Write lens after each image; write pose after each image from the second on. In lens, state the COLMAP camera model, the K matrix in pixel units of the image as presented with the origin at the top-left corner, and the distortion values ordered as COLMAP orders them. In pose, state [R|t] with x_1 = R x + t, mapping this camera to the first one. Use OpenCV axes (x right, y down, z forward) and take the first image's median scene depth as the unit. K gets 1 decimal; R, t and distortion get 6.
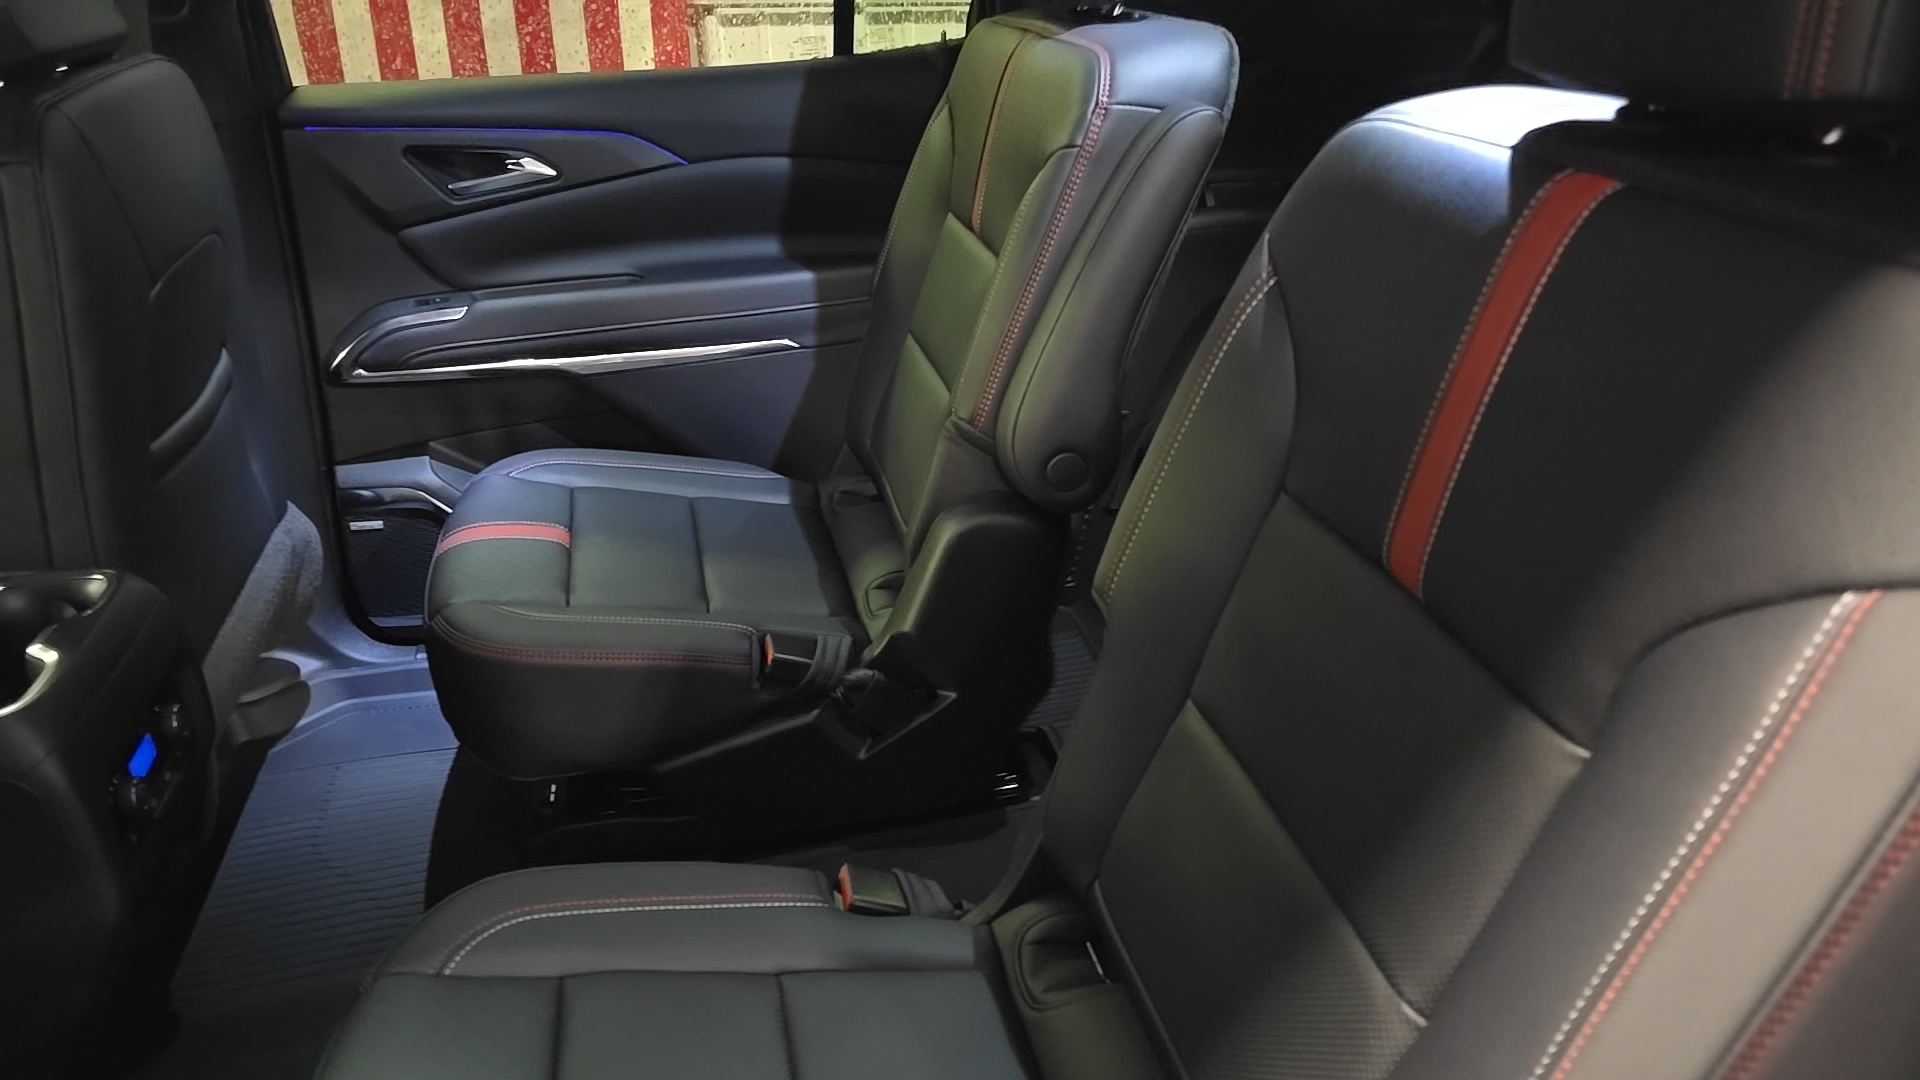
lens RADIAL K [[1285.8, 0, 963.7], [0, 1285.8, 549.4], [0, 0, 1]] dist [0.051821, -0.044286]
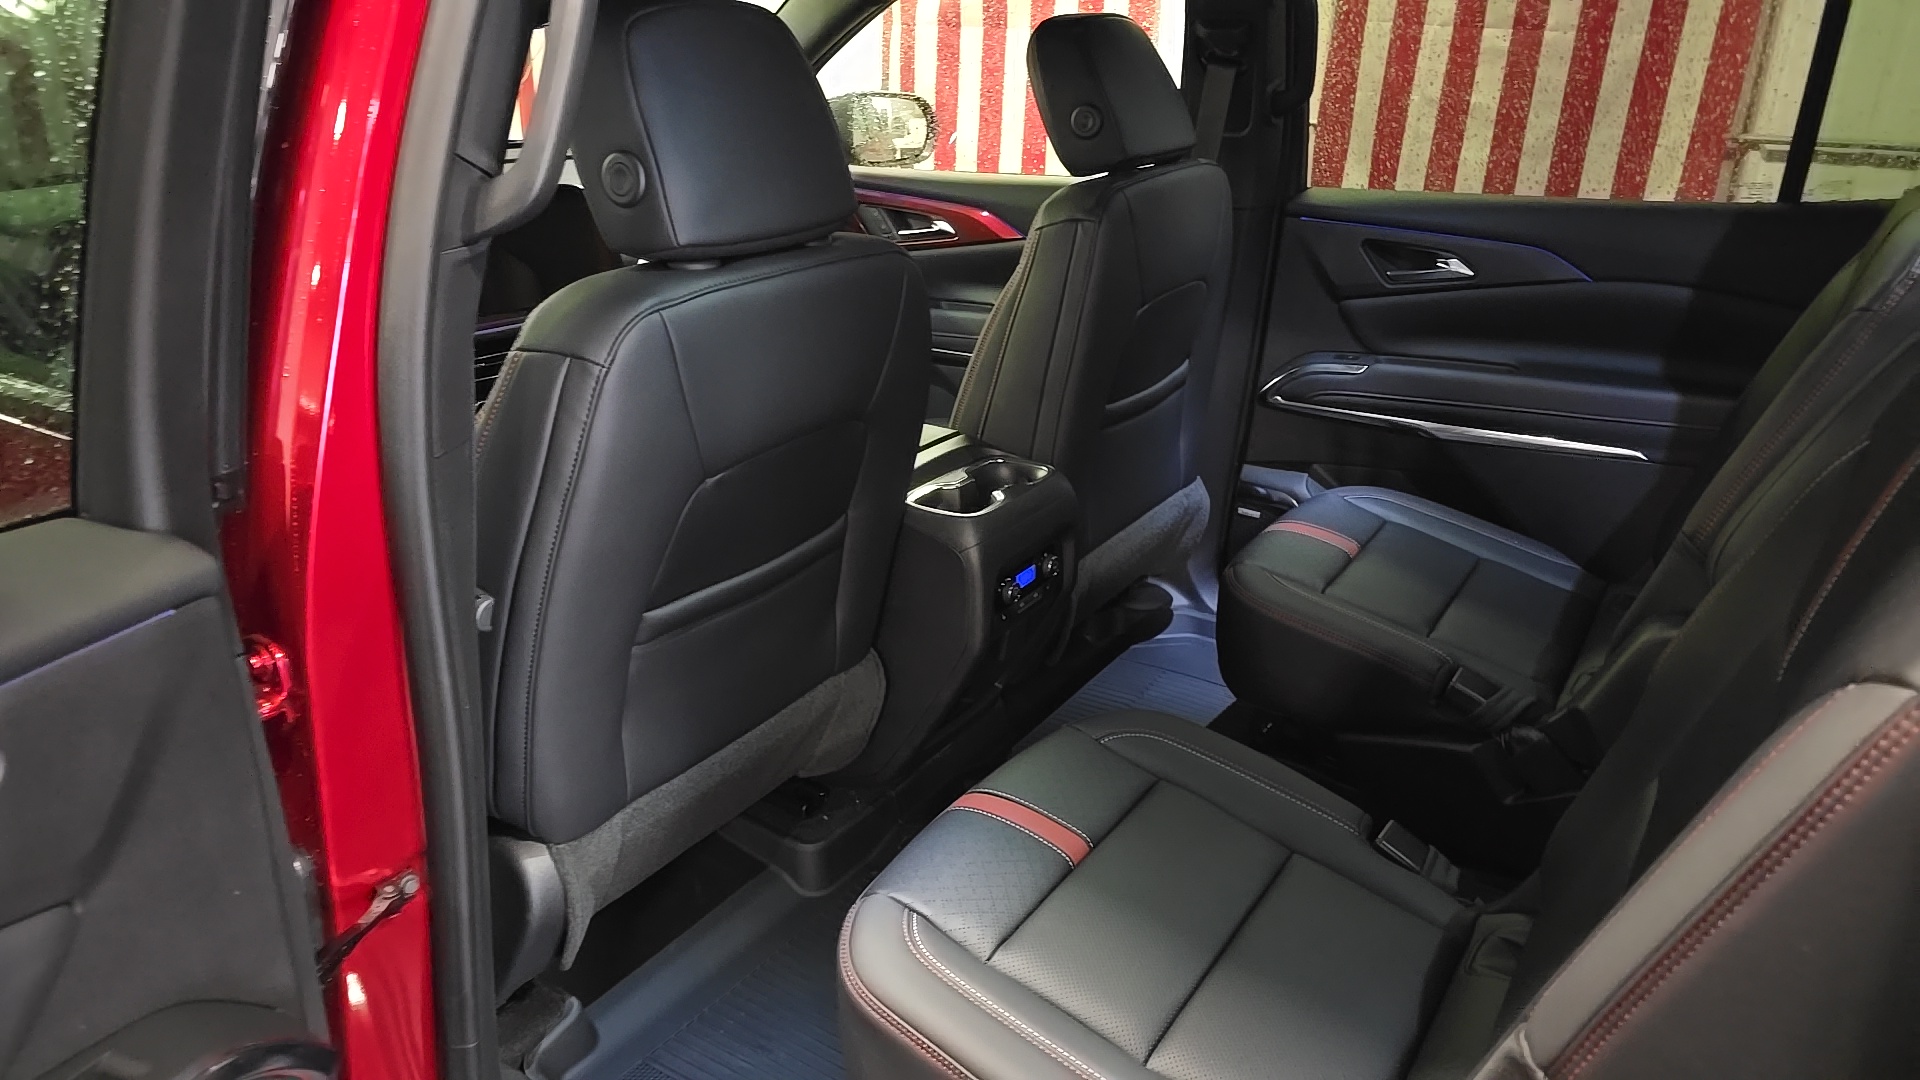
lens RADIAL K [[1295.5, 0, 960.0], [0, 1295.5, 540.0], [0, 0, 1]] dist [0.029172, 0.000873]
pose [[0.684891, 0.277856, -0.673588, 0.243842], [-0.328171, 0.942998, 0.055309, 0.032772], [0.650560, 0.183171, 0.737035, -0.158770]]
